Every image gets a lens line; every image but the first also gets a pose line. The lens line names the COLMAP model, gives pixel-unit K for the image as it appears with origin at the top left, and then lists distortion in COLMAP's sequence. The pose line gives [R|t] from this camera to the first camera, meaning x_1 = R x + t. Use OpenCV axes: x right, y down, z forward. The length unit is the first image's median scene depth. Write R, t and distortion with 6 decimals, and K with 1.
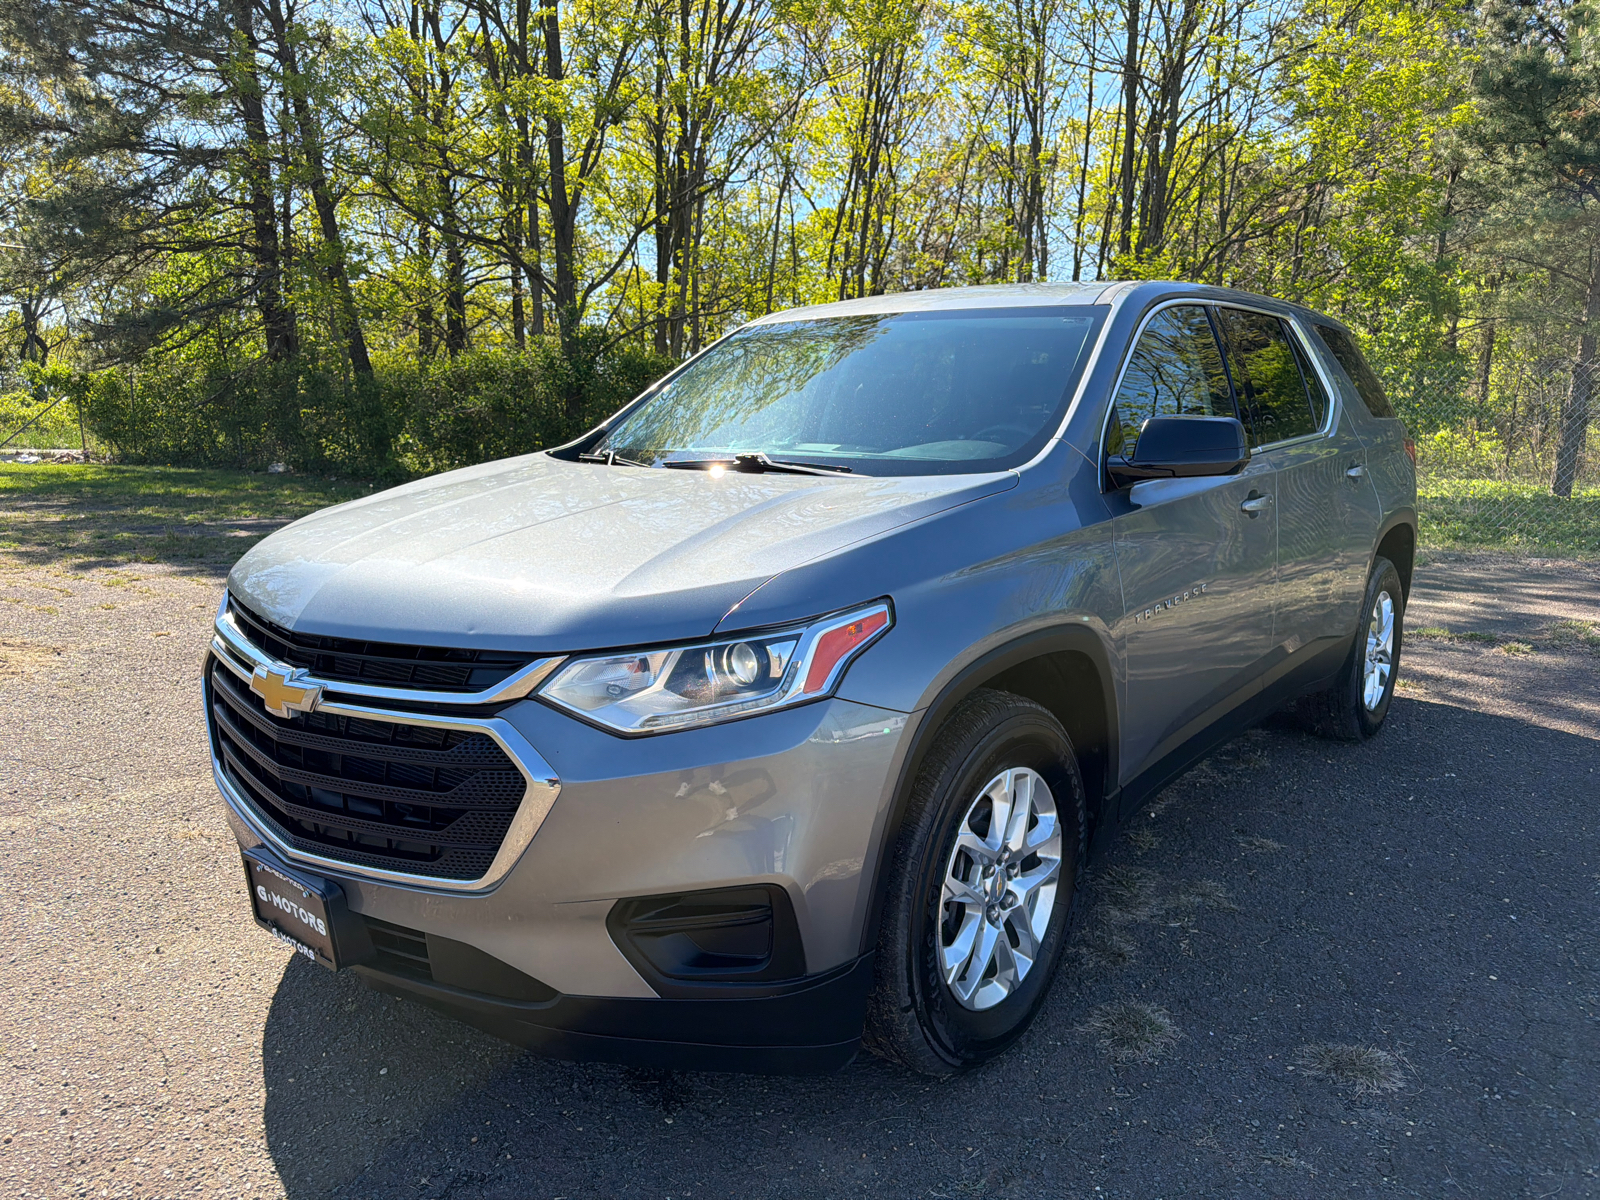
lens RADIAL K [[1166.8, 0, 805.8], [0, 1166.8, 601.1], [0, 0, 1]] dist [0.022005, -0.027722]
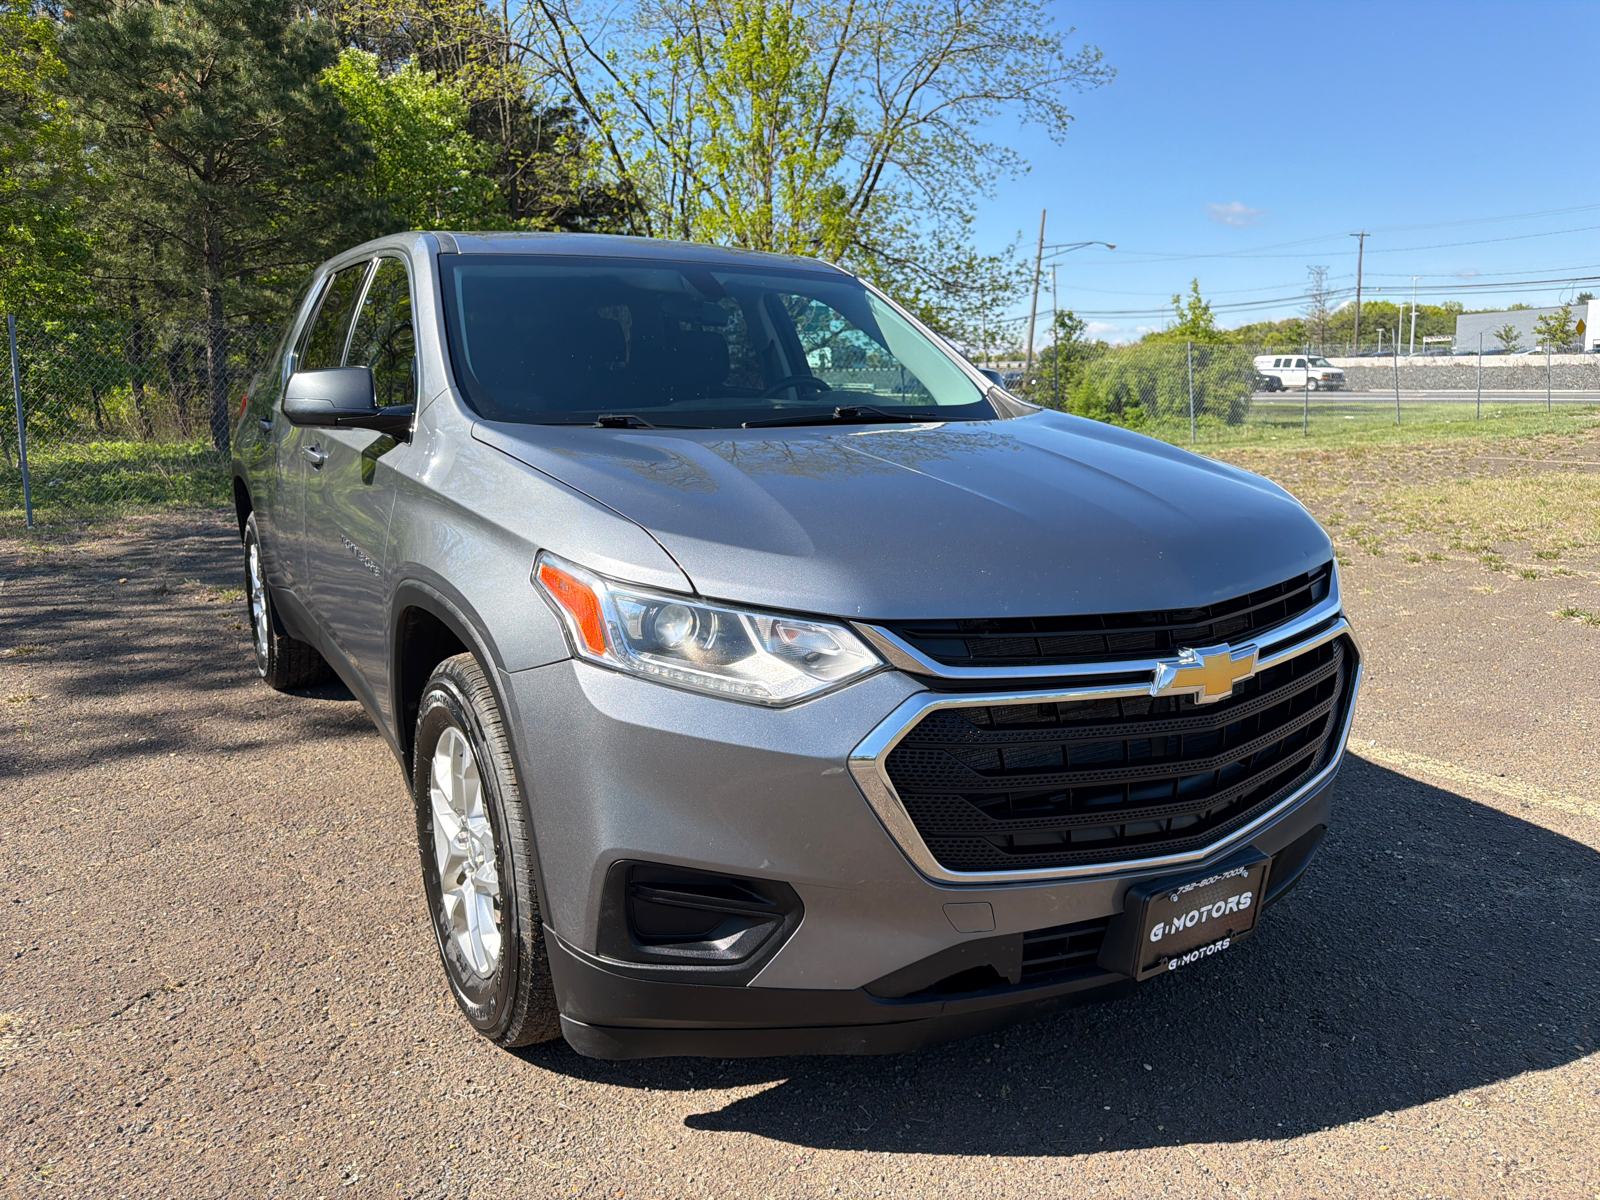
lens RADIAL K [[1154.5, 0, 800.0], [0, 1154.5, 600.0], [0, 0, 1]] dist [0.060972, -0.071624]
pose [[0.294329, -0.187382, 0.937154, -1.215827], [0.159875, 0.976426, 0.145022, -0.140525], [-0.942237, 0.107143, 0.317348, 0.900724]]
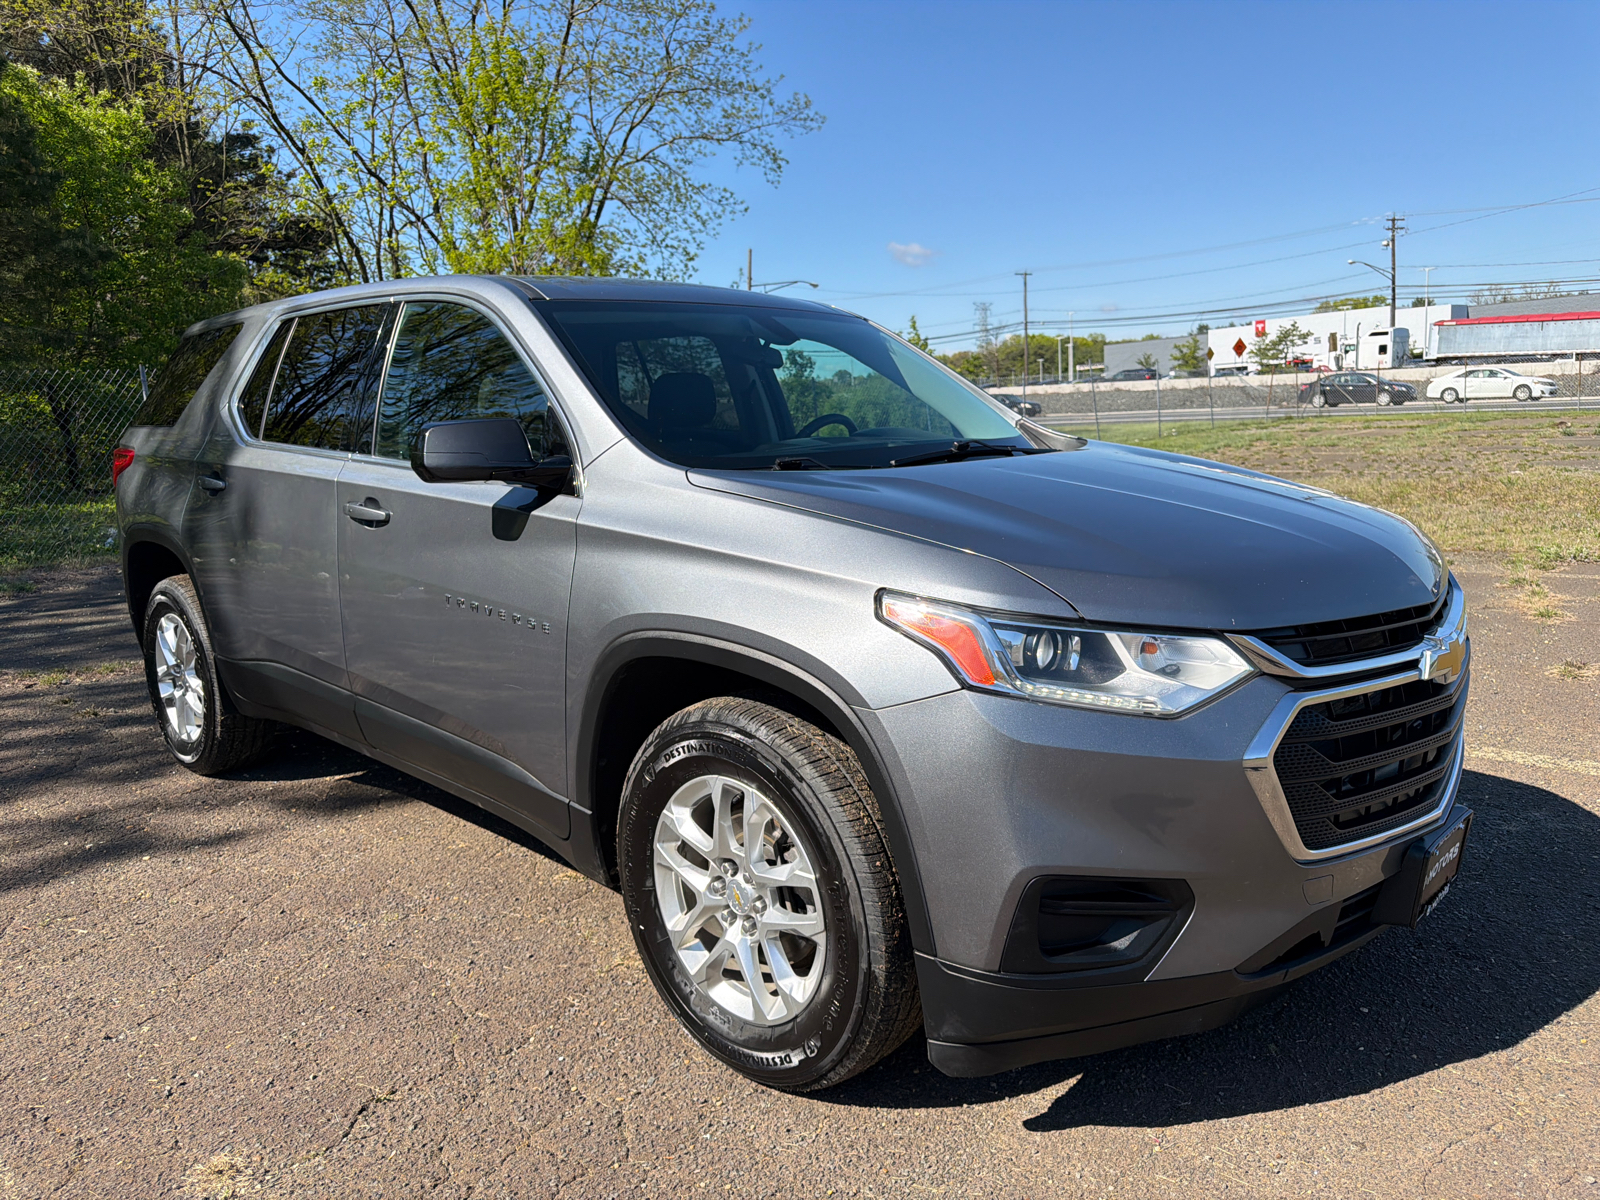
lens RADIAL K [[1155.4, 0, 767.9], [0, 1155.4, 613.9], [0, 0, 1]] dist [0.073817, -0.101046]
pose [[0.043826, -0.182977, 0.982140, -1.328288], [0.191212, 0.966446, 0.171521, -0.227834], [-0.980570, 0.180280, 0.077342, 1.344076]]
